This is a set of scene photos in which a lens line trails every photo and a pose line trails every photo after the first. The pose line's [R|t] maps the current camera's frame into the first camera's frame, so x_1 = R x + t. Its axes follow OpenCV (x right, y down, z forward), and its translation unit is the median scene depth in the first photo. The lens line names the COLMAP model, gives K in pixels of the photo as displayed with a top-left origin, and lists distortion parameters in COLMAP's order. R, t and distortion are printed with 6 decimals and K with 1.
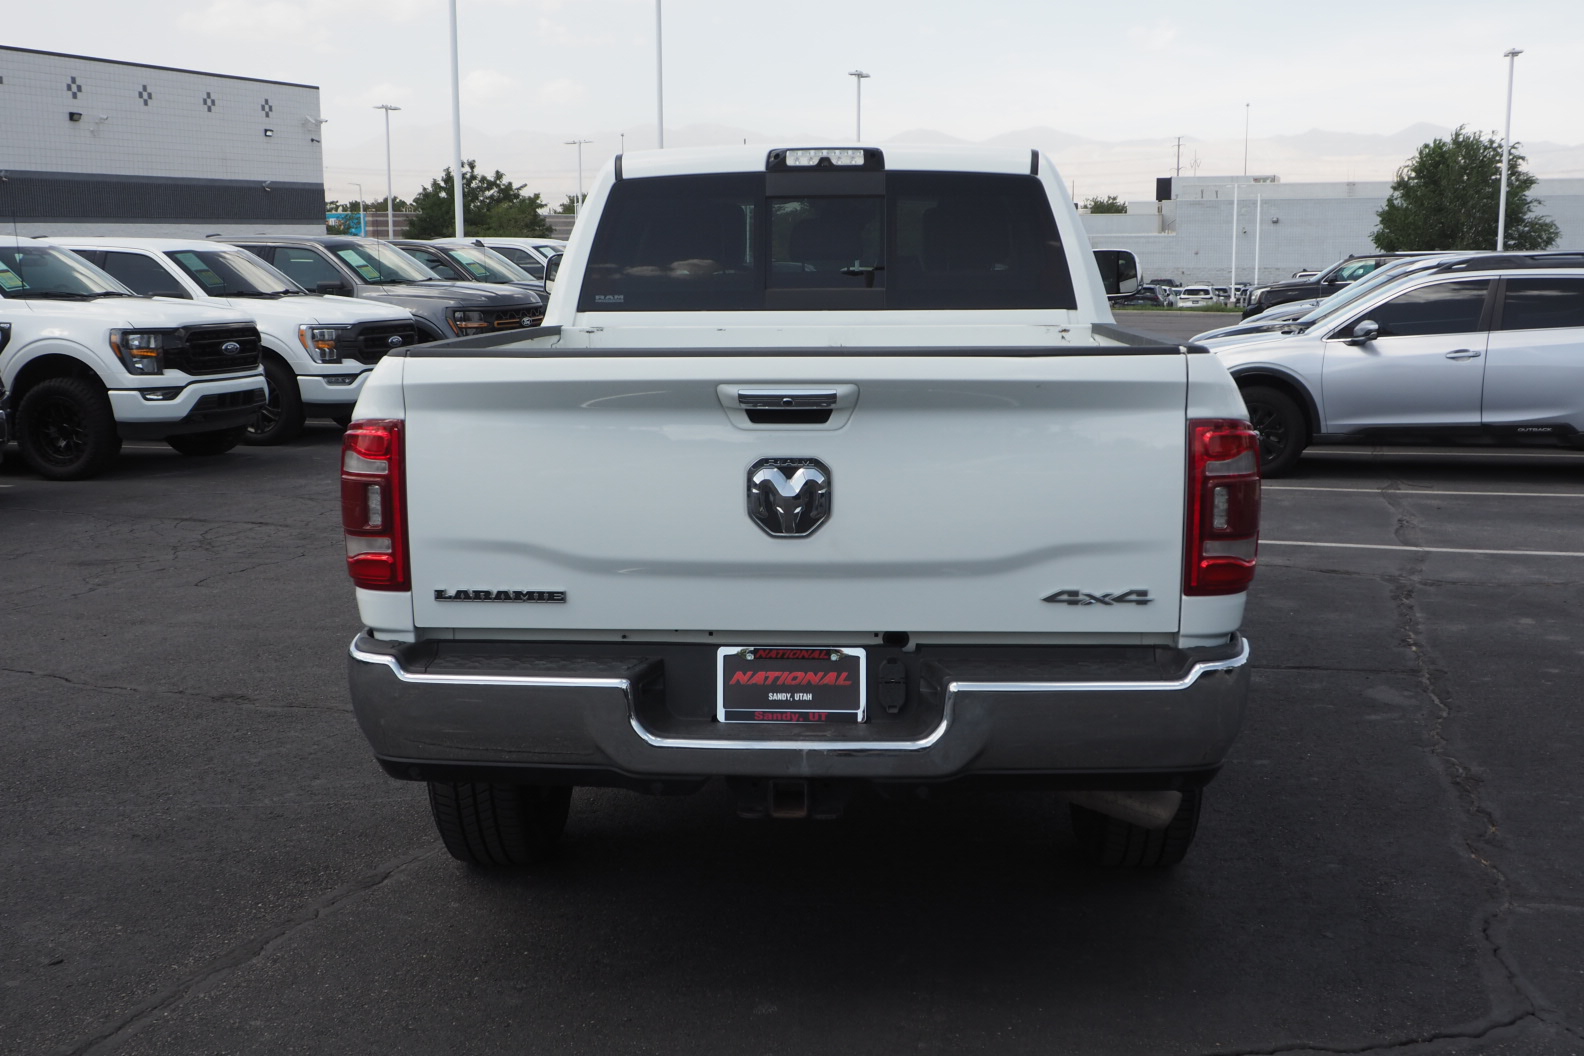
lens RADIAL K [[1761.7, 0, 778.7], [0, 1761.7, 512.2], [0, 0, 1]] dist [-0.012734, 0.000000]
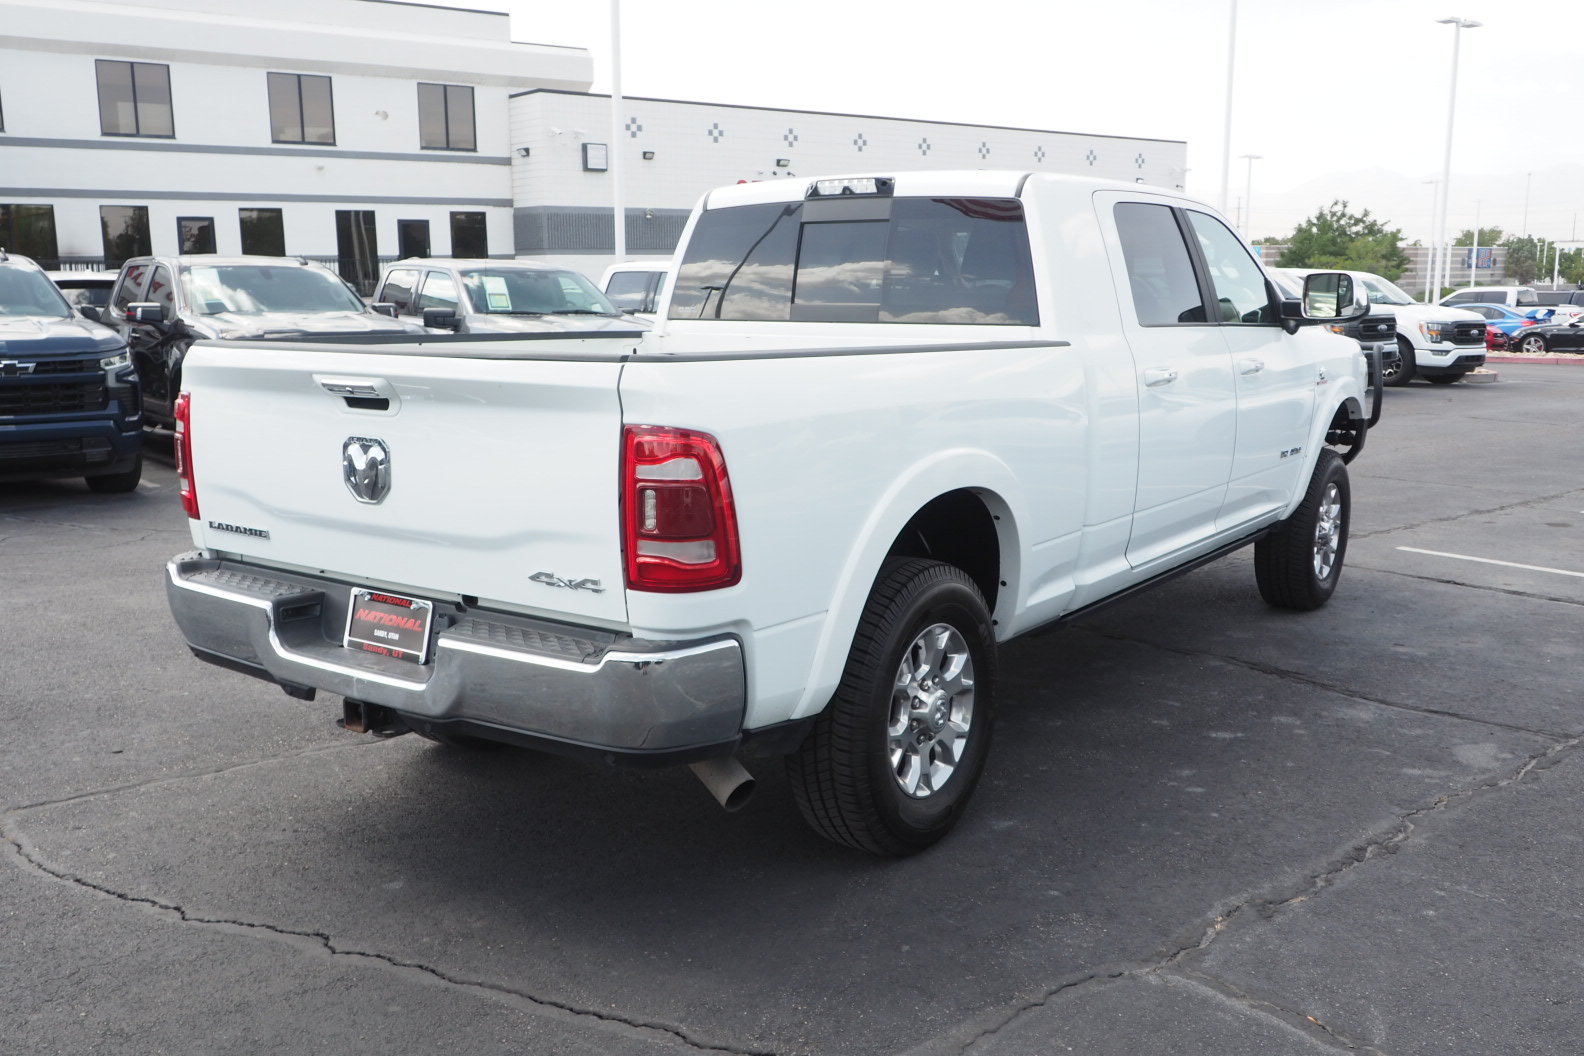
lens RADIAL K [[1418.0, 0, 783.7], [0, 1418.0, 545.6], [0, 0, 1]] dist [-0.008559, 0.007761]
pose [[0.850663, 0.101487, -0.515822, 0.716880], [-0.081212, 0.994780, 0.061791, -0.038009], [0.519400, -0.010673, 0.854464, 0.298782]]
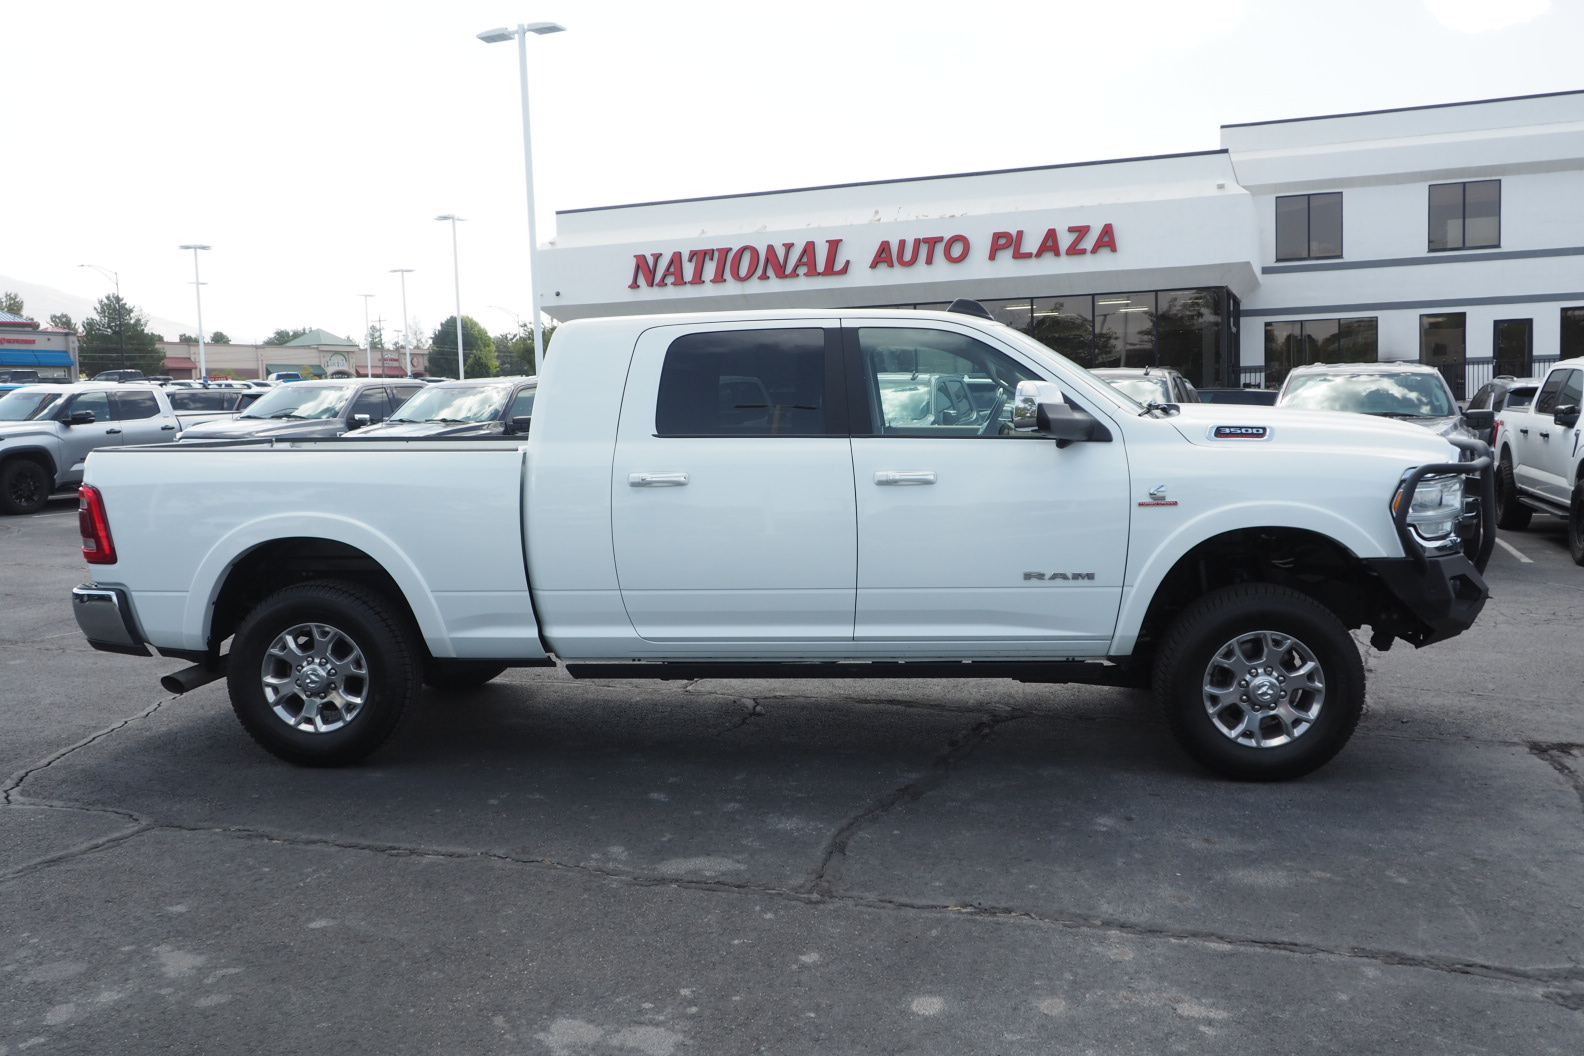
lens RADIAL K [[1342.2, 0, 804.1], [0, 1342.2, 530.1], [0, 0, 1]] dist [-0.028609, 0.007968]
pose [[-0.010570, 0.105218, -0.994393, 1.809667], [-0.124917, 0.986519, 0.105713, -0.264957], [0.992111, 0.125334, 0.002716, 1.816949]]
